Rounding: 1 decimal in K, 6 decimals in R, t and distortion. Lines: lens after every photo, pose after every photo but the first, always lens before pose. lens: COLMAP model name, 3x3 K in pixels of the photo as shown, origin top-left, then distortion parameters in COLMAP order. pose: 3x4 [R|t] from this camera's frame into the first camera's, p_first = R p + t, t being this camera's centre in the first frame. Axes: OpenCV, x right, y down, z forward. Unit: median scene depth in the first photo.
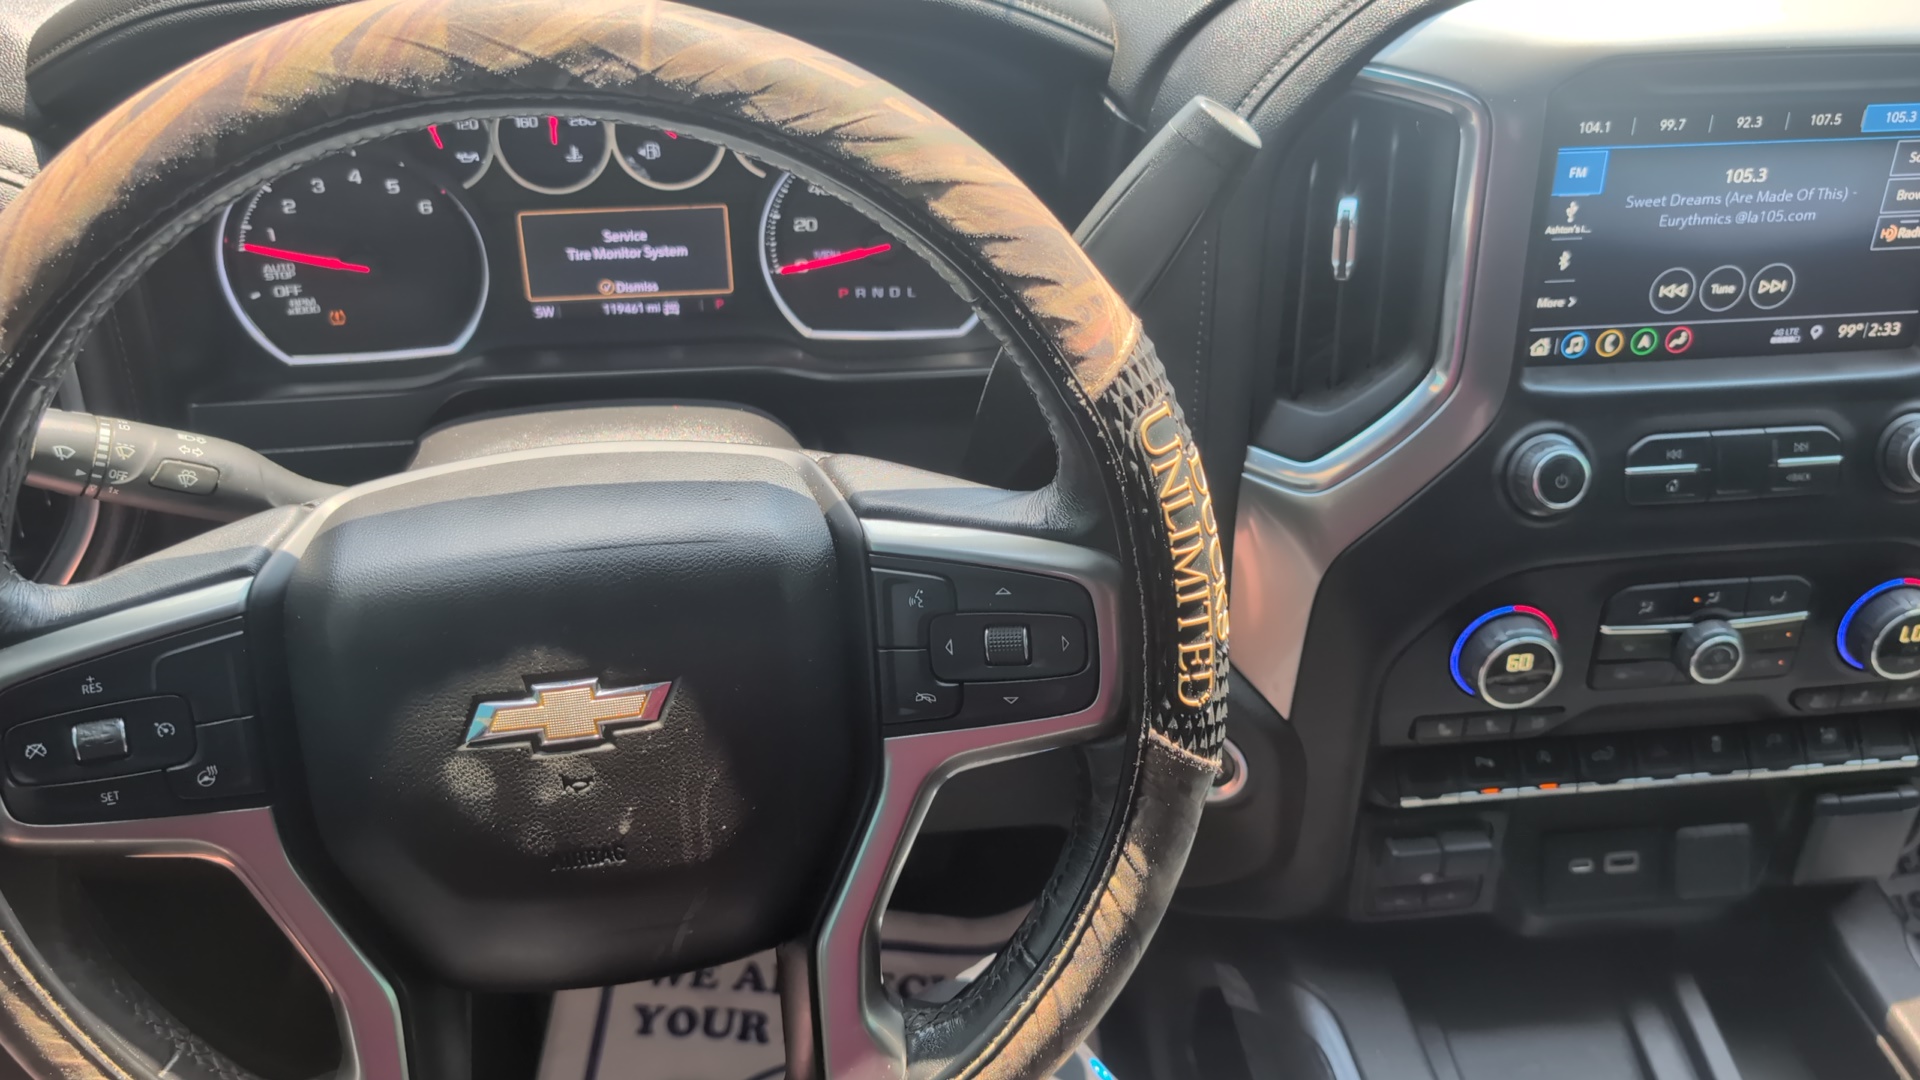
lens RADIAL K [[1594.8, 0, 971.2], [0, 1594.8, 543.0], [0, 0, 1]] dist [0.016053, -0.050565]
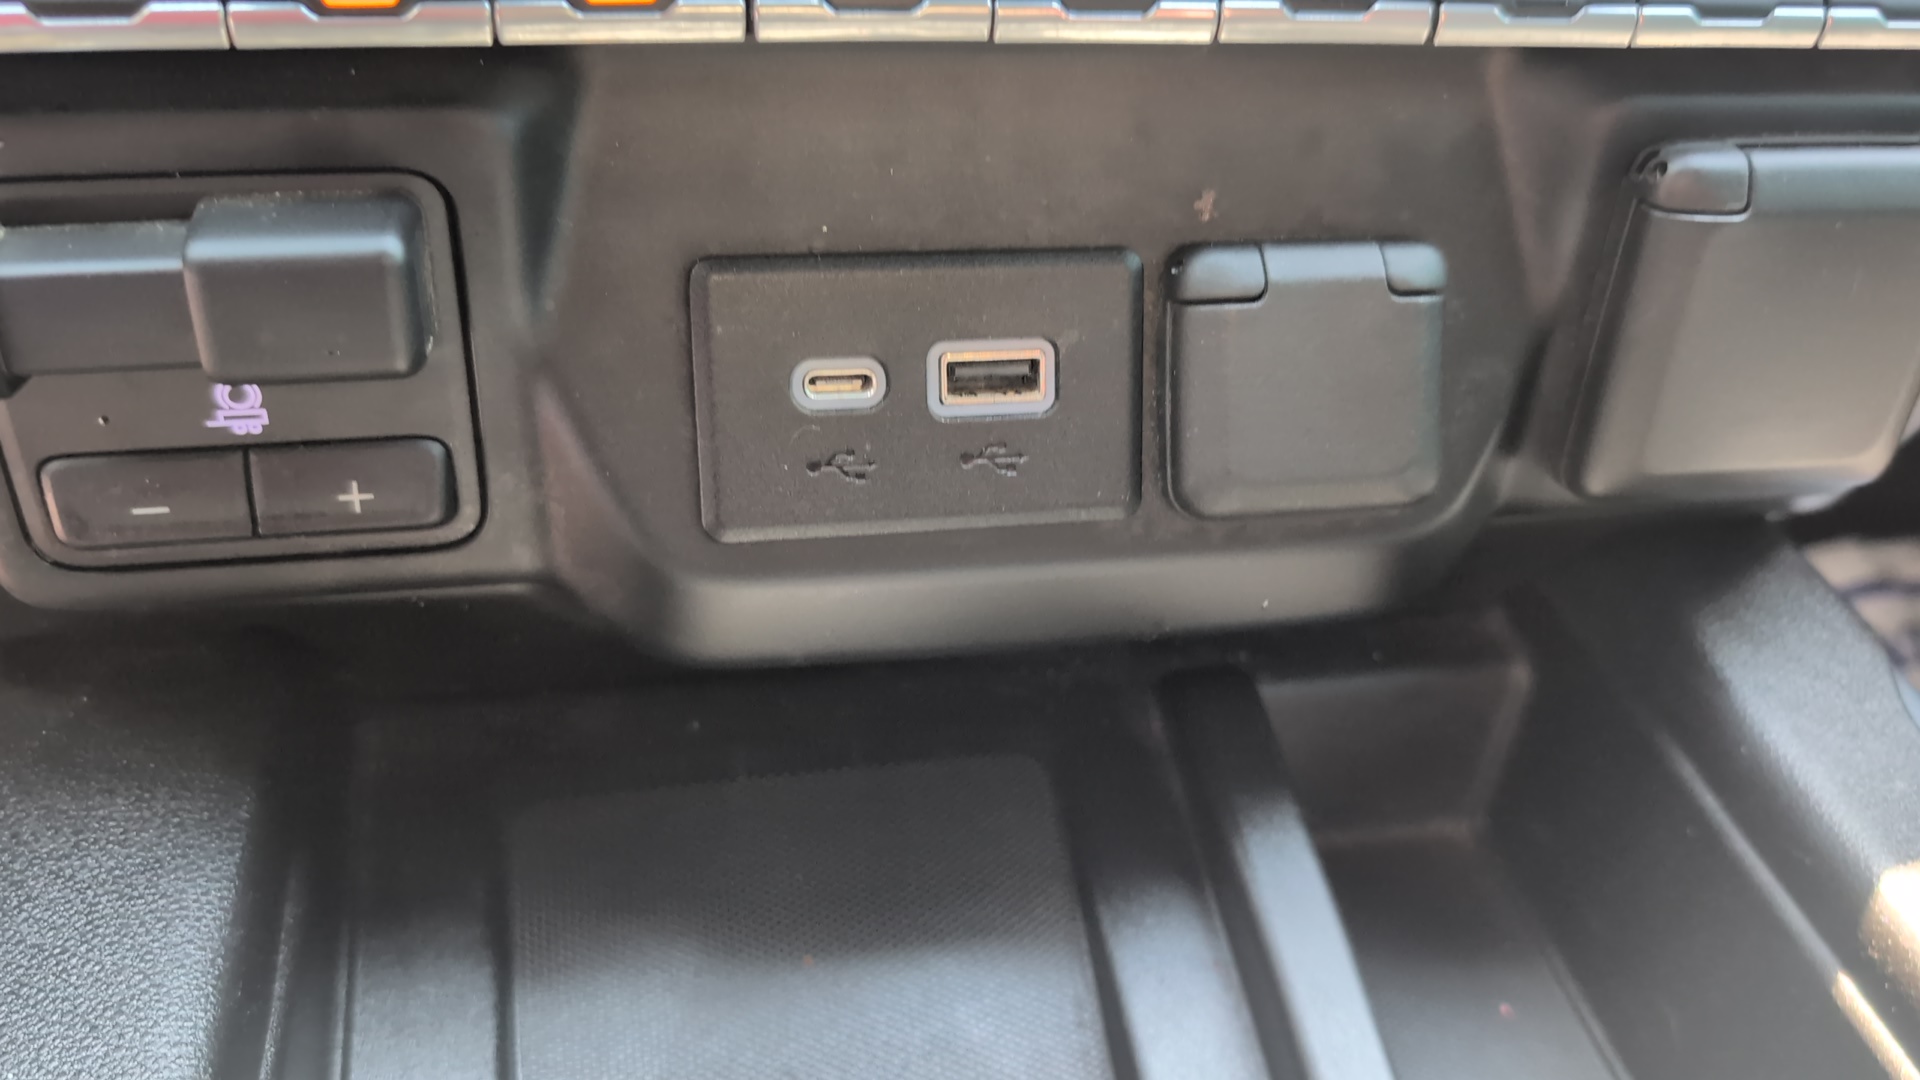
lens RADIAL K [[1594.8, 0, 959.2], [0, 1594.8, 520.7], [0, 0, 1]] dist [0.016053, -0.050565]
pose [[0.995597, 0.003086, 0.093682, 0.428243], [-0.005511, 0.999656, 0.025636, 0.248725], [-0.093571, -0.026039, 0.995272, 0.825072]]
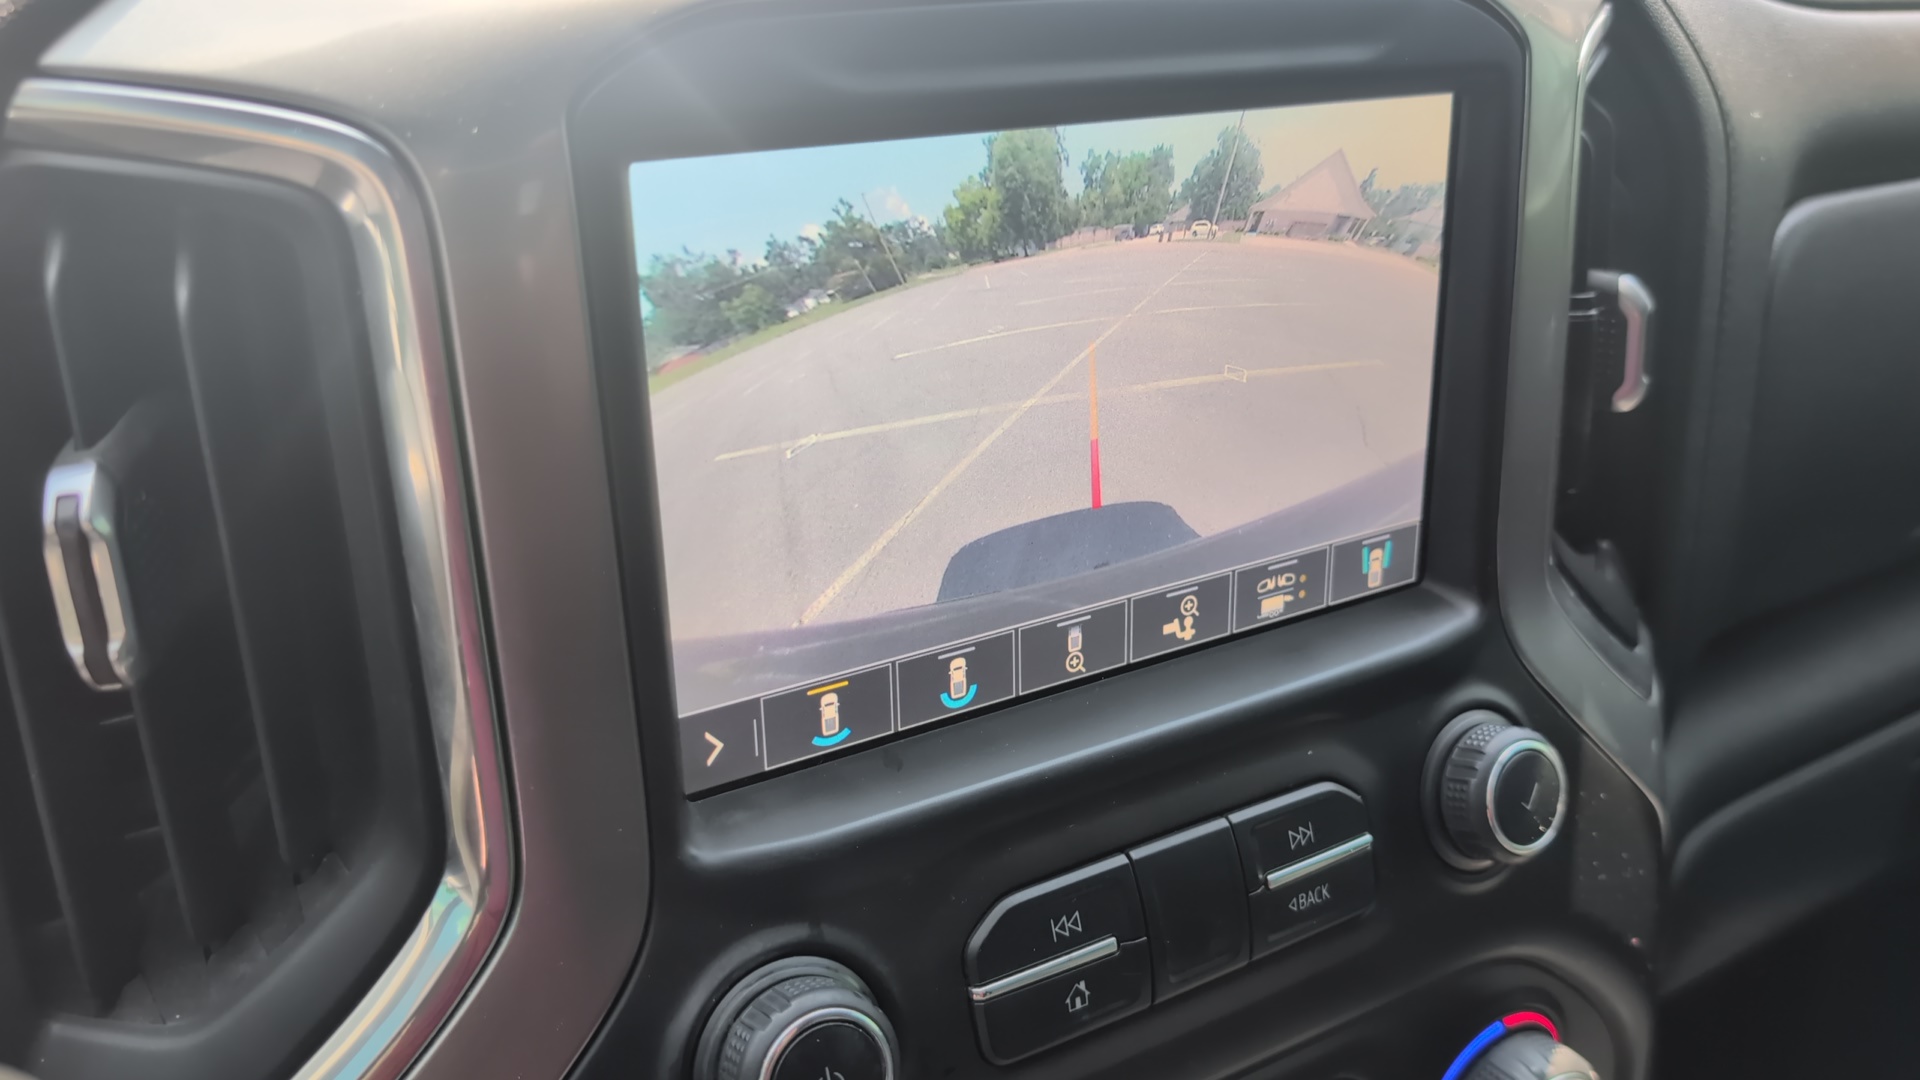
lens RADIAL K [[1594.8, 0, 945.1], [0, 1594.8, 521.0], [0, 0, 1]] dist [0.016053, -0.050565]
pose [[0.908353, -0.150927, 0.390021, 0.257580], [0.210680, 0.970766, -0.115011, -0.118327], [-0.361261, 0.186640, 0.913595, 0.594267]]
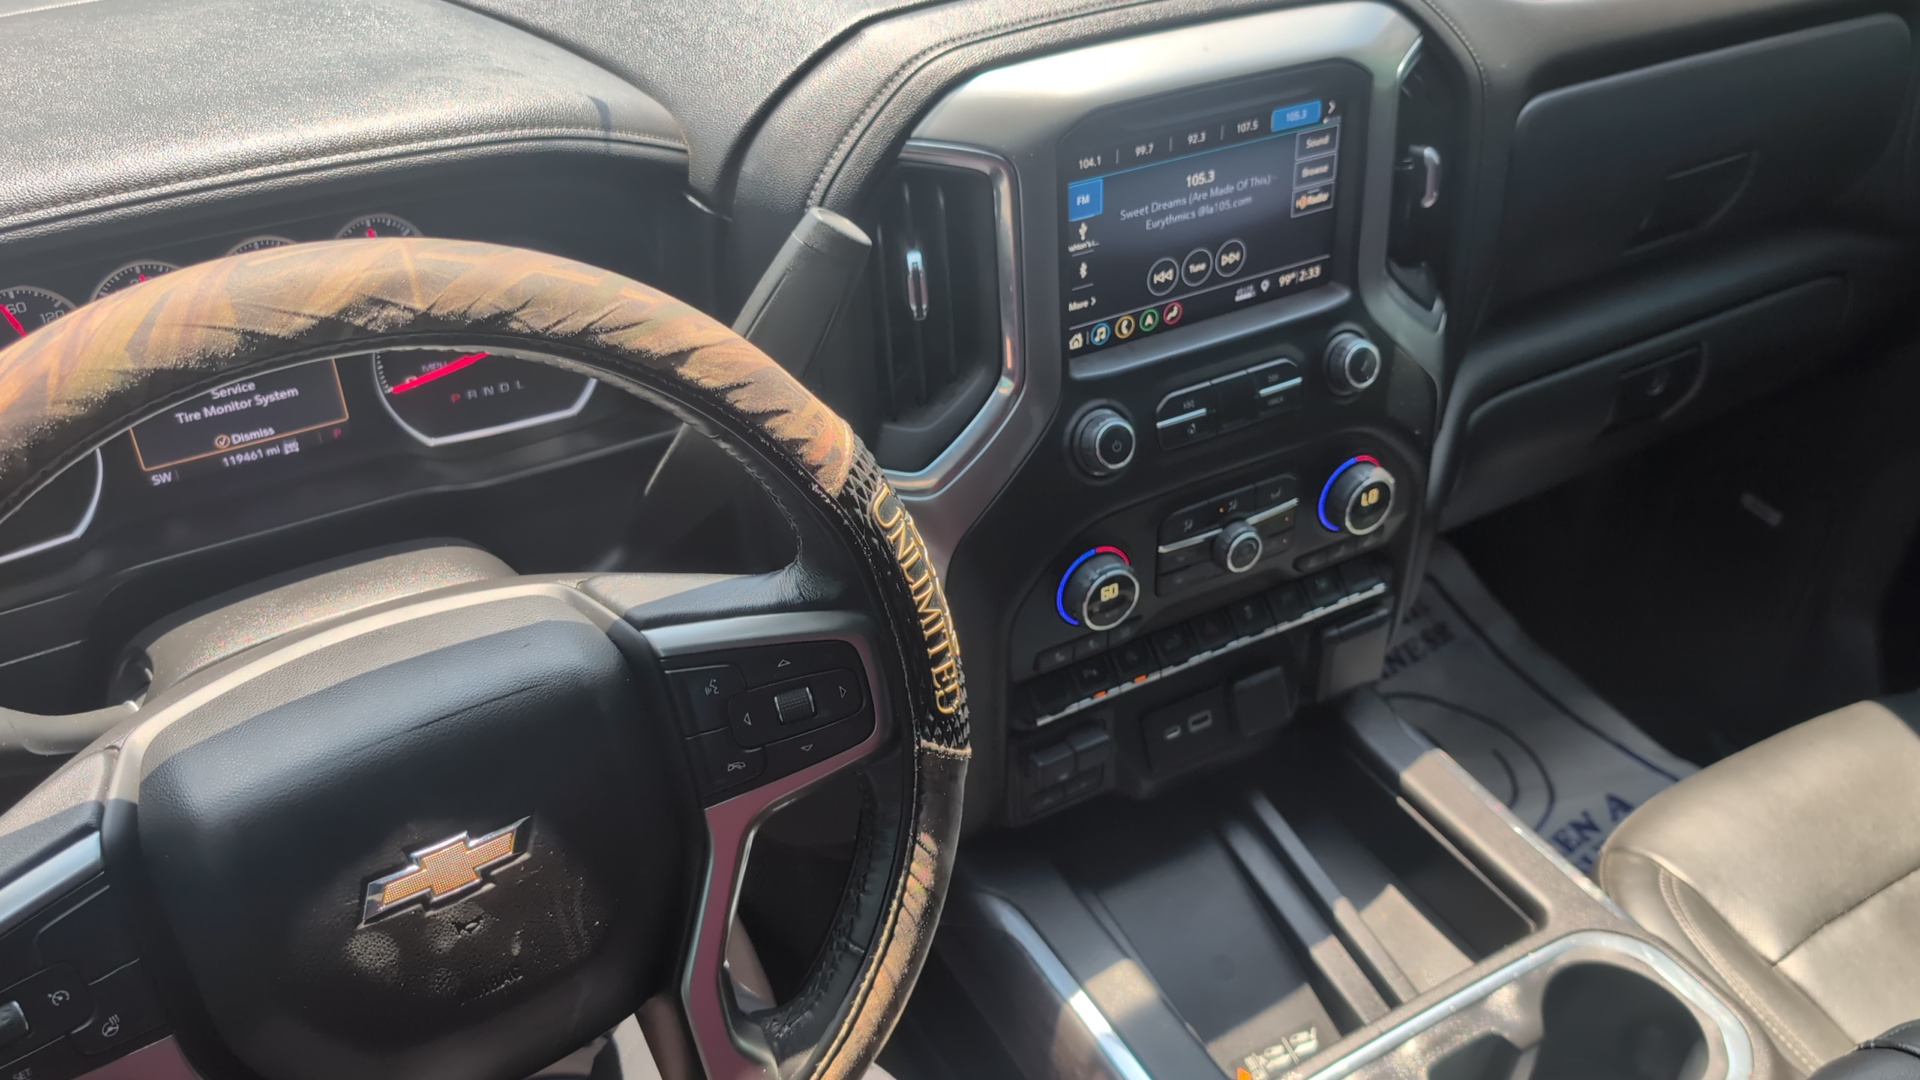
lens RADIAL K [[1594.8, 0, 943.0], [0, 1594.8, 550.5], [0, 0, 1]] dist [0.016053, -0.050565]
pose [[0.917877, -0.230773, 0.322872, -0.170357], [0.213565, 0.972933, 0.088273, -0.095168], [-0.334503, -0.012069, 0.942317, -0.122068]]
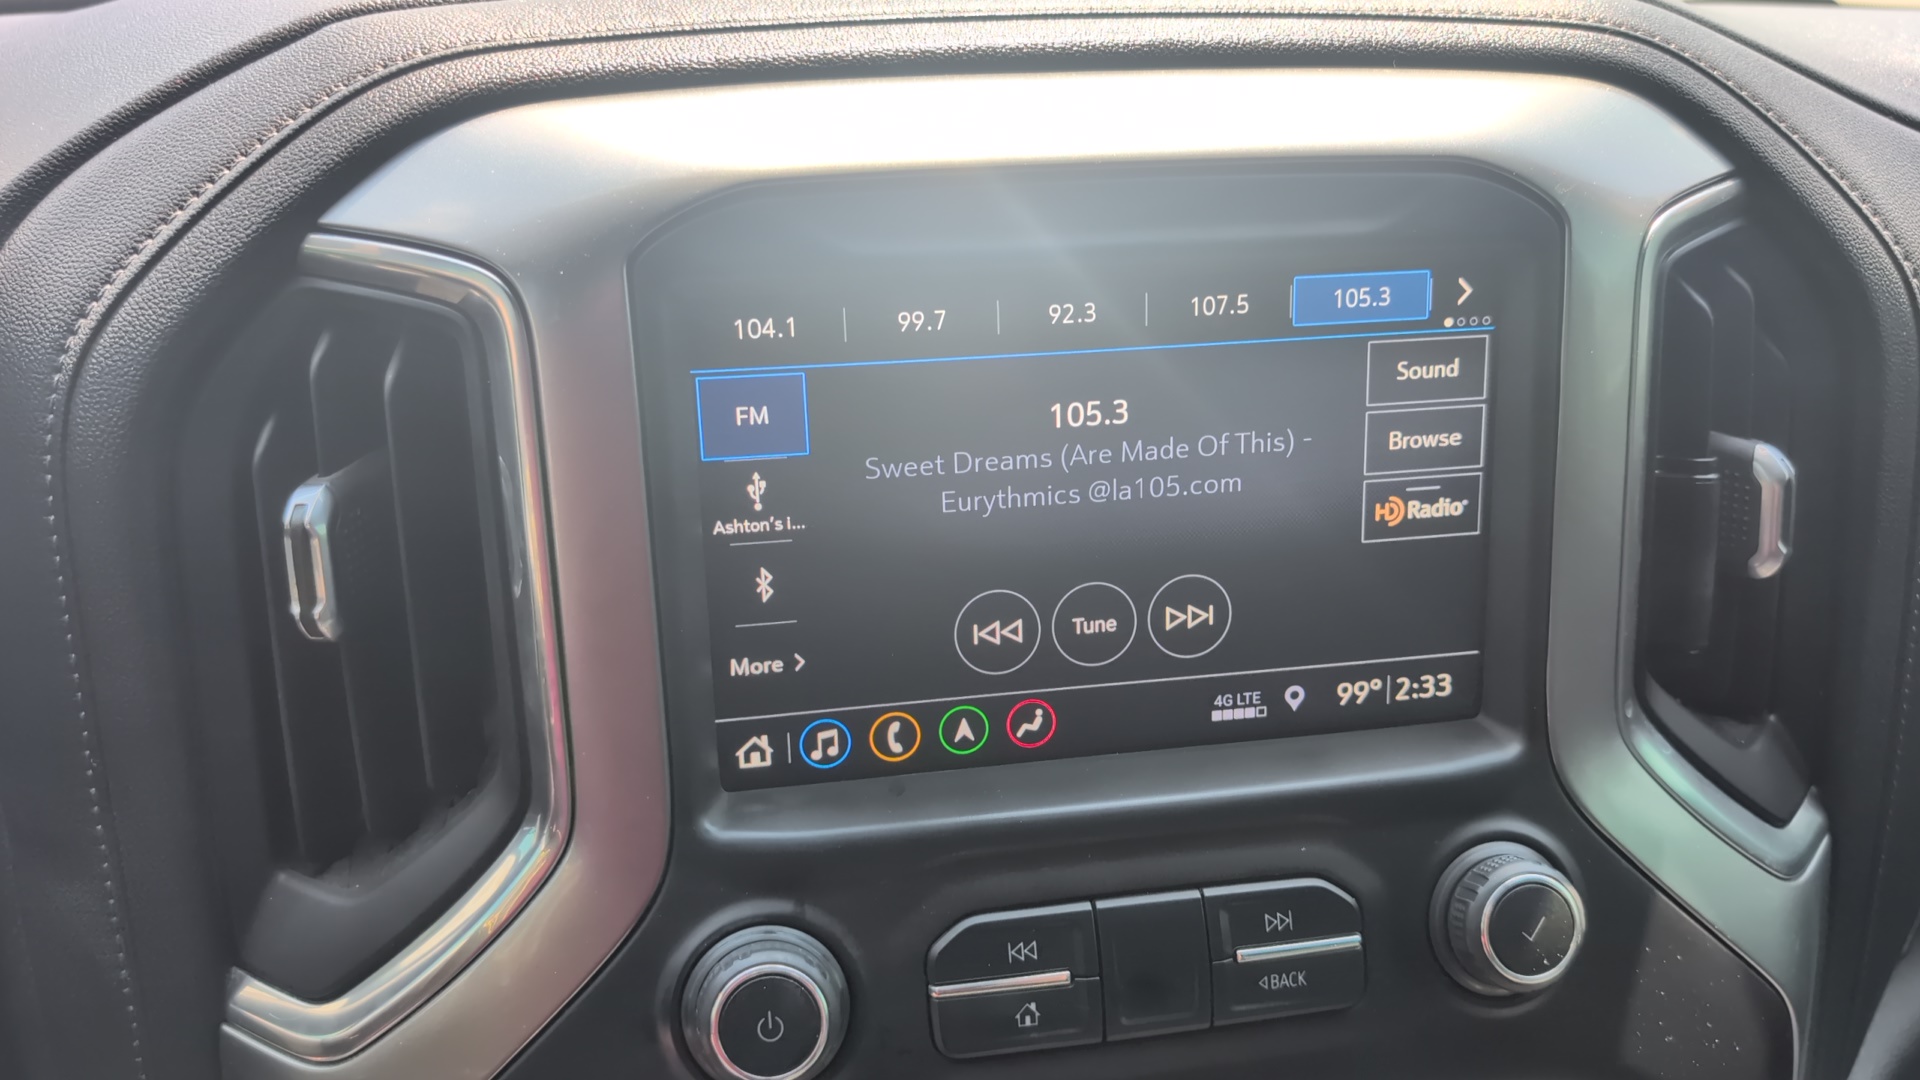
lens RADIAL K [[1594.8, 0, 960.2], [0, 1594.8, 532.4], [0, 0, 1]] dist [0.016053, -0.050565]
pose [[0.997898, -0.038544, 0.052096, 0.396980], [0.049953, 0.969621, -0.239459, -0.063876], [-0.041284, 0.241558, 0.969508, 0.475829]]
